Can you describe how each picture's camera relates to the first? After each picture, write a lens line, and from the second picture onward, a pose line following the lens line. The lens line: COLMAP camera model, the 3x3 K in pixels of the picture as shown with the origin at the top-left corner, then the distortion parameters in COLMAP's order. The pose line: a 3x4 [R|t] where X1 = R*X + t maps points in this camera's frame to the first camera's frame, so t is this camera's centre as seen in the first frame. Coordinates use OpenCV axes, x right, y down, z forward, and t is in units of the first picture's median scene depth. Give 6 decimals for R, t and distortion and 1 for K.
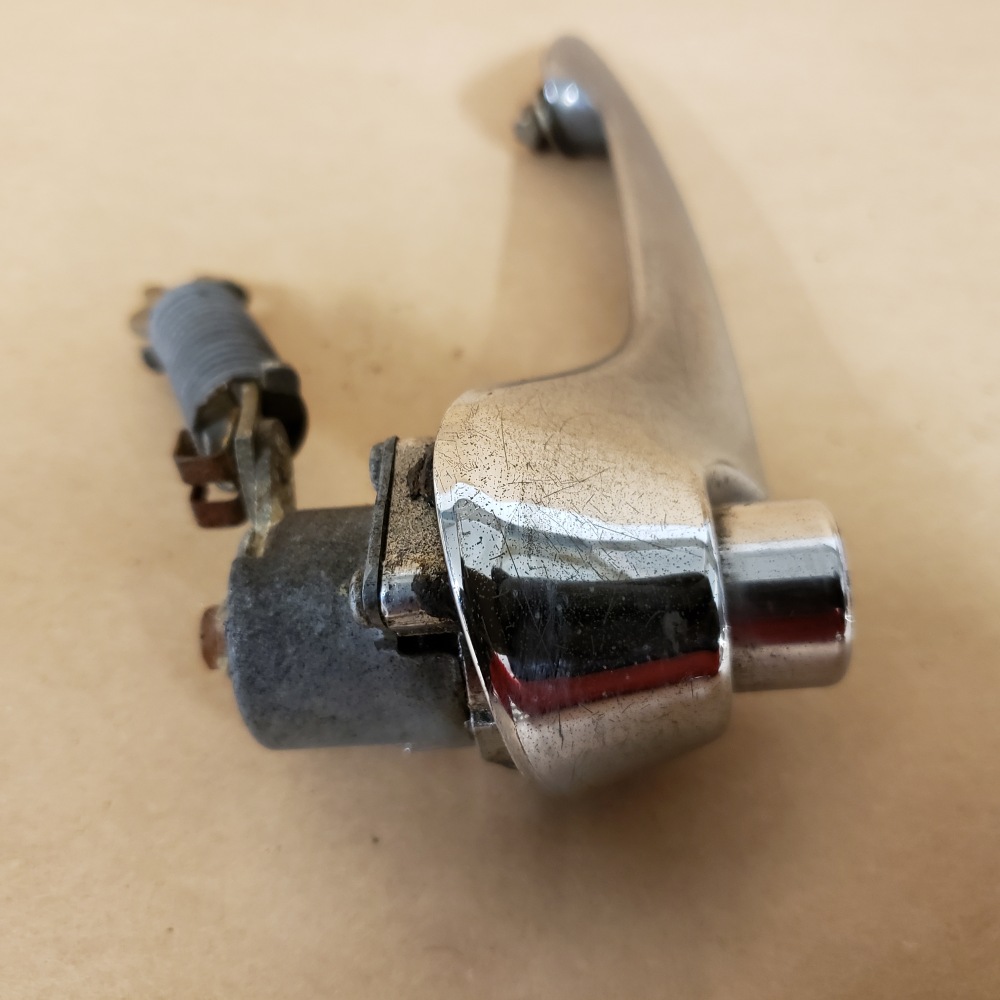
lens RADIAL K [[1084.2, 0, 500.0], [0, 1084.2, 500.0], [0, 0, 1]] dist [0.101710, -0.232167]
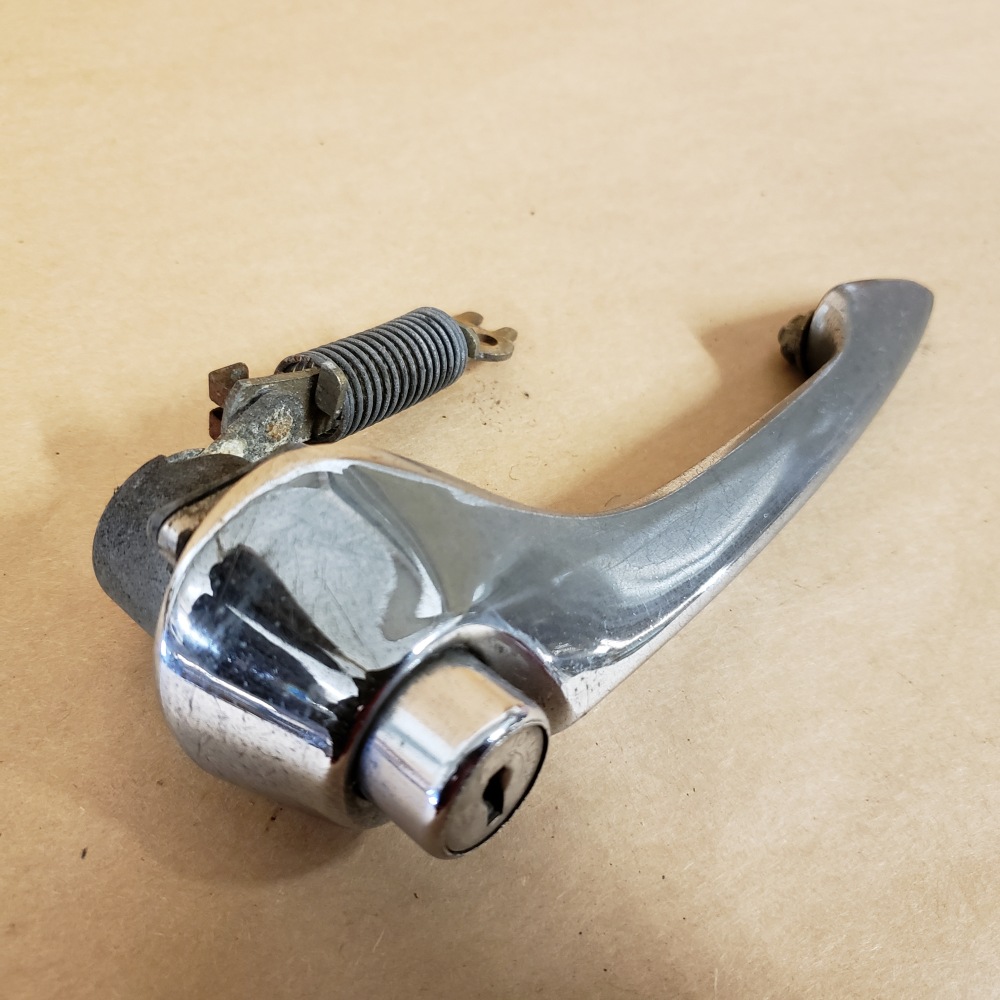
lens RADIAL K [[1084.2, 0, 500.0], [0, 1084.2, 500.0], [0, 0, 1]] dist [0.101710, -0.232167]
pose [[0.713609, 0.547384, -0.437188, 0.662838], [-0.574326, 0.814477, 0.082316, -0.248977], [0.401138, 0.192347, 0.895595, 0.012541]]
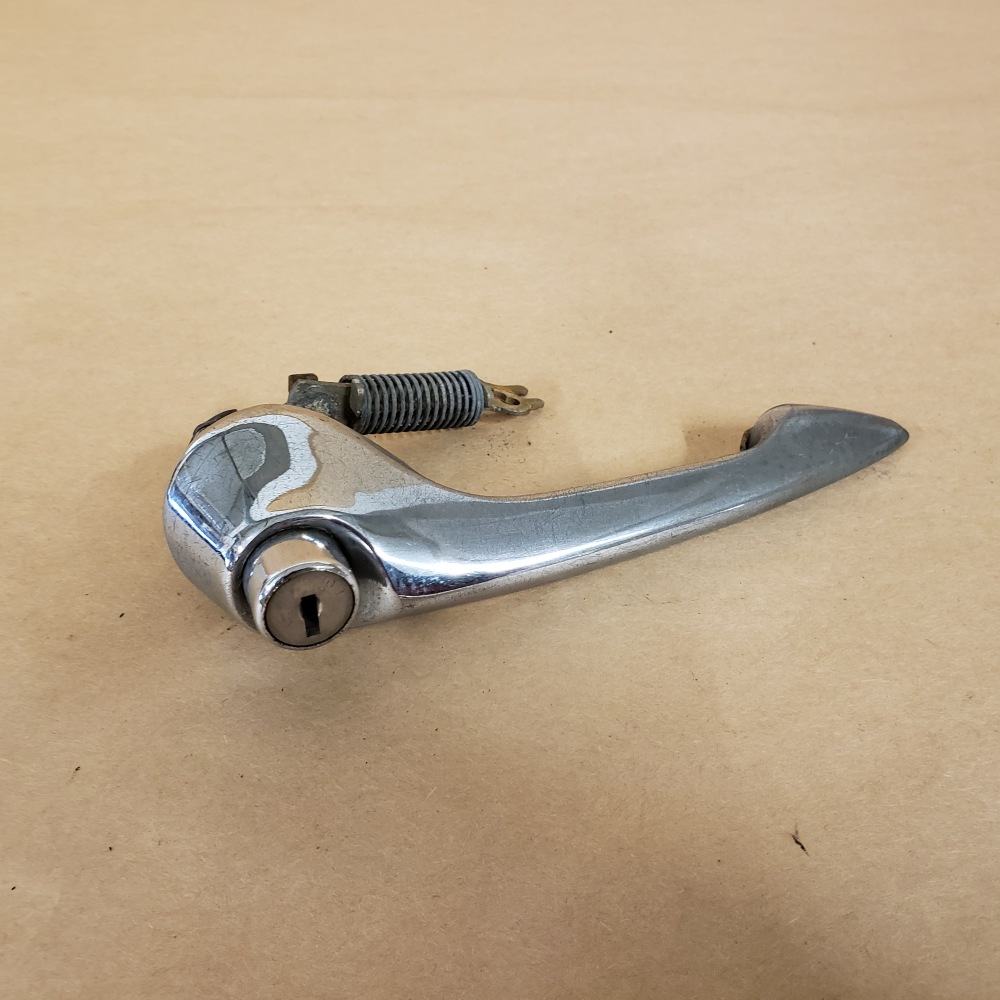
lens RADIAL K [[1084.2, 0, 500.0], [0, 1084.2, 500.0], [0, 0, 1]] dist [0.101710, -0.232167]
pose [[0.382342, 0.579969, -0.719340, 1.678953], [-0.687104, 0.698965, 0.198333, -0.632980], [0.617820, 0.418430, 0.665743, -0.046709]]
